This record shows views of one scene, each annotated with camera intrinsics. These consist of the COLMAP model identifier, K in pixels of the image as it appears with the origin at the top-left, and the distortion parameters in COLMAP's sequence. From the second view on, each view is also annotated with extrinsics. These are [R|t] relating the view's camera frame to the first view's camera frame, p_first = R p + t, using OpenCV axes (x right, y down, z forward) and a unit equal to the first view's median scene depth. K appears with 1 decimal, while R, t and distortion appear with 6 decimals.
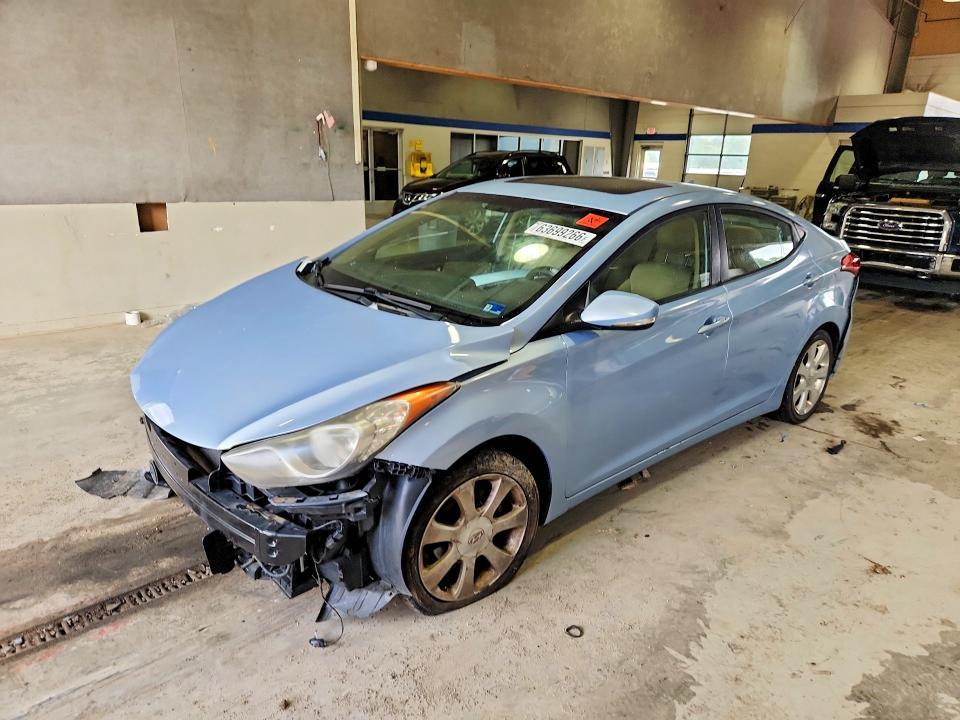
lens RADIAL K [[648.6, 0, 480.8], [0, 648.6, 359.9], [0, 0, 1]] dist [-0.004118, -0.011330]
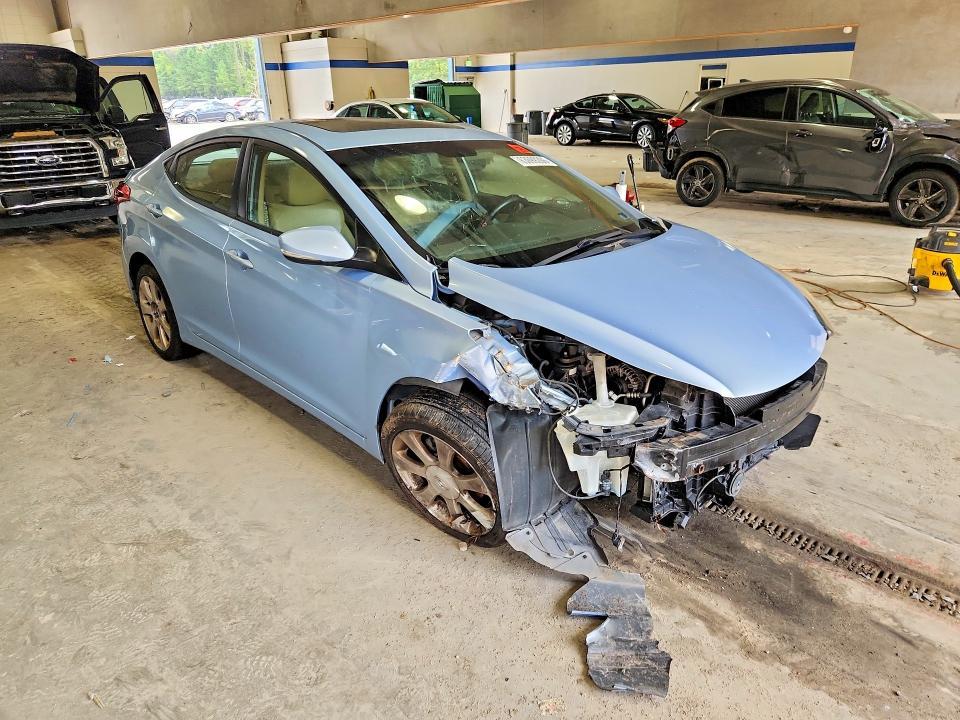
lens RADIAL K [[648.6, 0, 480.6], [0, 648.6, 360.1], [0, 0, 1]] dist [-0.004118, -0.011330]
pose [[-0.036677, -0.410888, 0.910948, -1.249649], [0.310722, 0.861688, 0.401180, -0.439693], [-0.949793, 0.297765, 0.096068, 1.225317]]
